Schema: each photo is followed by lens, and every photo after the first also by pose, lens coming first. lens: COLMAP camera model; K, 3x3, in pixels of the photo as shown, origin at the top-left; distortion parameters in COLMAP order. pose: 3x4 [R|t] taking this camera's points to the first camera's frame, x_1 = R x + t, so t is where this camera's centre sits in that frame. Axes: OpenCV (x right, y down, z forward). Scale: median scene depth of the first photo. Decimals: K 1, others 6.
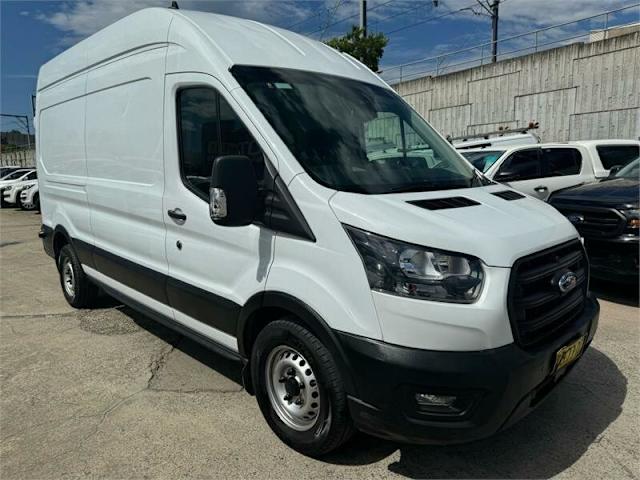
lens RADIAL K [[471.8, 0, 320.0], [0, 471.8, 240.0], [0, 0, 1]] dist [0.003389, 0.000031]
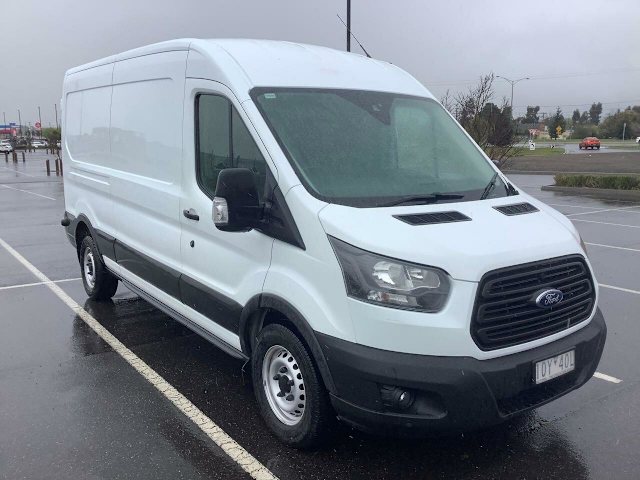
lens RADIAL K [[606.3, 0, 320.0], [0, 606.3, 240.0], [0, 0, 1]] dist [0.003155, 0.007640]
pose [[0.991138, 0.040765, -0.126426, 0.182914], [-0.039036, 0.999108, 0.016122, -0.039279], [0.126970, -0.011043, 0.991845, -0.348131]]
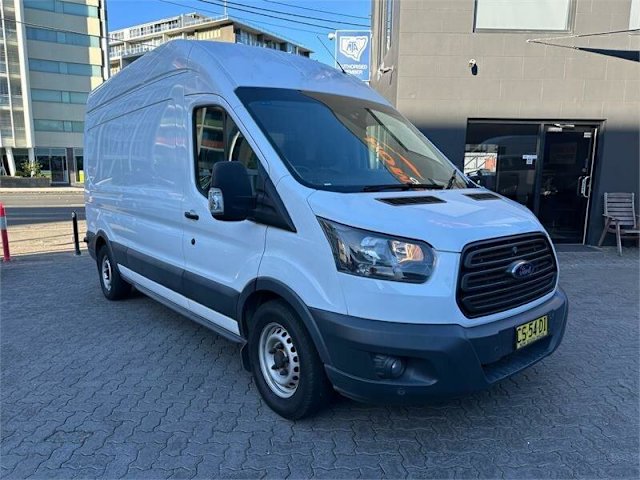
lens RADIAL K [[471.8, 0, 320.0], [0, 471.8, 240.0], [0, 0, 1]] dist [0.003389, 0.000031]
pose [[0.995801, 0.003812, -0.091467, 0.143371], [-0.007208, 0.999296, -0.036822, 0.058506], [0.091263, 0.037327, 0.995127, -0.142182]]
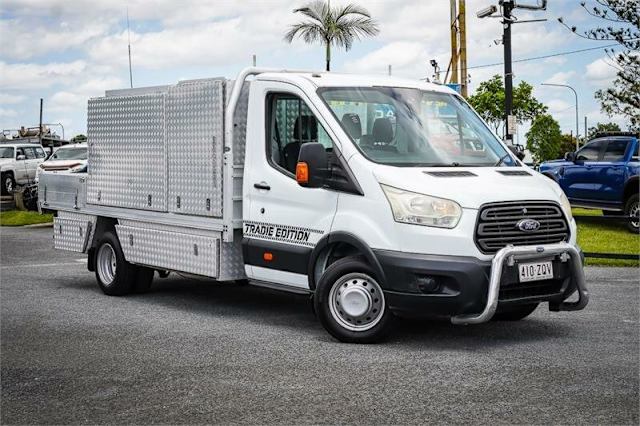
lens RADIAL K [[1129.8, 0, 320.0], [0, 1129.8, 213.0], [0, 0, 1]] dist [-0.225914, 0.014945]
pose [[0.993651, 0.013057, -0.111750, 0.244973], [-0.024729, 0.994300, -0.103714, 0.416028], [0.109759, 0.105819, 0.988309, -2.511039]]
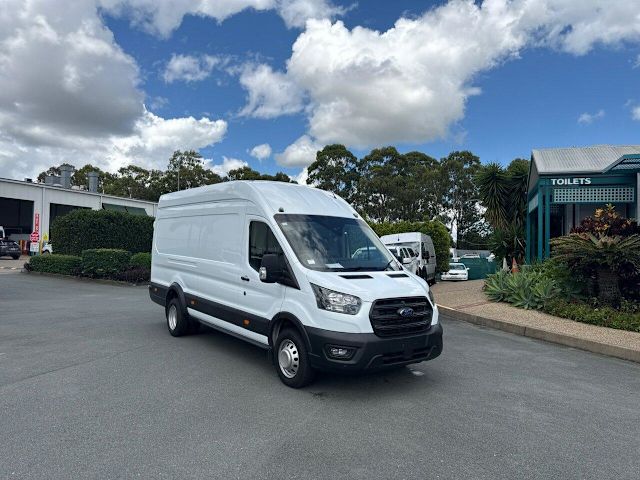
lens RADIAL K [[471.8, 0, 320.0], [0, 471.8, 240.0], [0, 0, 1]] dist [0.003389, 0.000031]
pose [[0.991831, 0.029516, -0.124098, 0.358997], [-0.050253, 0.984598, -0.167454, 0.140834], [0.117244, 0.172323, 0.978038, -1.324735]]
